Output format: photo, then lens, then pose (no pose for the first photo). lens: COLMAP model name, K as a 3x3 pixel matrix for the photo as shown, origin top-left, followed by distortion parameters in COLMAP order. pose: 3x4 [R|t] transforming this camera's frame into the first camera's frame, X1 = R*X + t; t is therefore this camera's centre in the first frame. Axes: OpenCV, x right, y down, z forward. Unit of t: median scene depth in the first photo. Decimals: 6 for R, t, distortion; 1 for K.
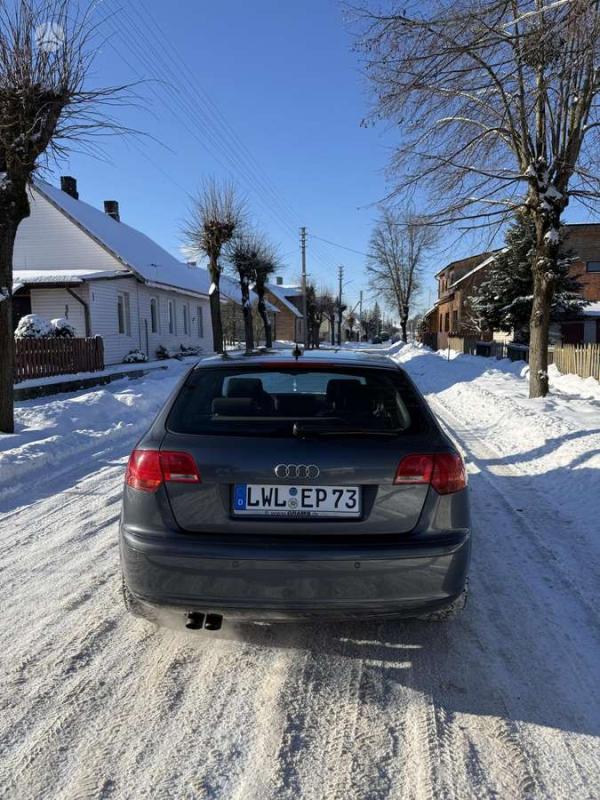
lens RADIAL K [[563.8, 0, 298.7], [0, 563.8, 396.9], [0, 0, 1]] dist [0.031456, -0.039279]
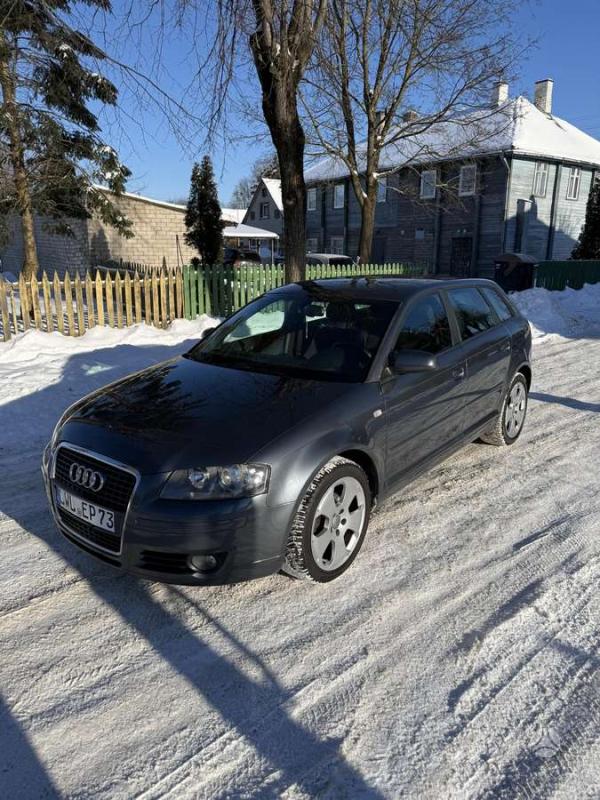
lens RADIAL K [[563.8, 0, 303.4], [0, 563.8, 398.5], [0, 0, 1]] dist [0.031456, -0.039279]
pose [[-0.770040, -0.178994, 0.612373, -0.229205], [0.061343, 0.934619, 0.350322, -0.094193], [-0.635040, 0.307326, -0.708713, 0.725742]]
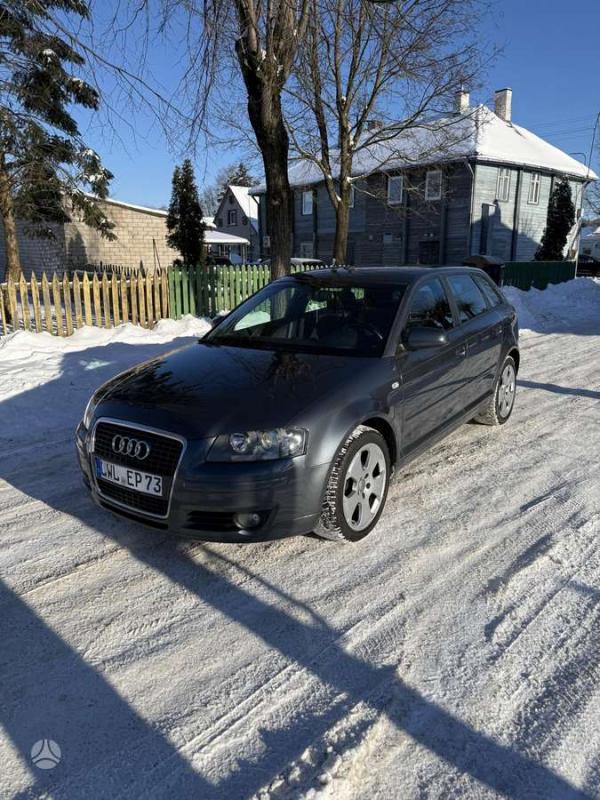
lens RADIAL K [[563.8, 0, 296.6], [0, 563.8, 397.7], [0, 0, 1]] dist [0.031456, -0.039279]
pose [[-0.801795, -0.152627, 0.577781, -0.219457], [0.065900, 0.938357, 0.339328, -0.085856], [-0.593955, 0.310147, -0.742311, 0.763268]]
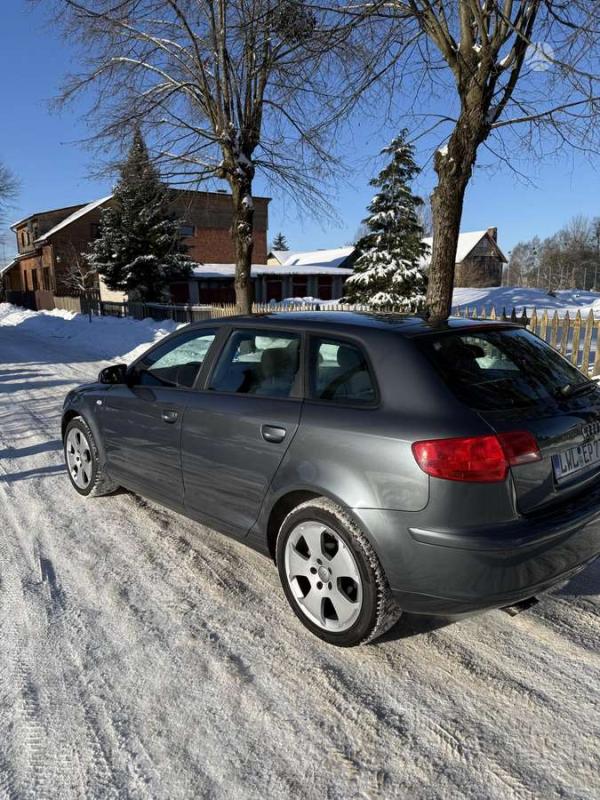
lens RADIAL K [[563.8, 0, 295.6], [0, 563.8, 397.7], [0, 0, 1]] dist [0.031456, -0.039279]
pose [[0.737736, -0.122930, 0.663802, -0.240101], [0.074687, 0.992107, 0.100723, -0.015465], [-0.670945, -0.024730, 0.741095, 0.131232]]
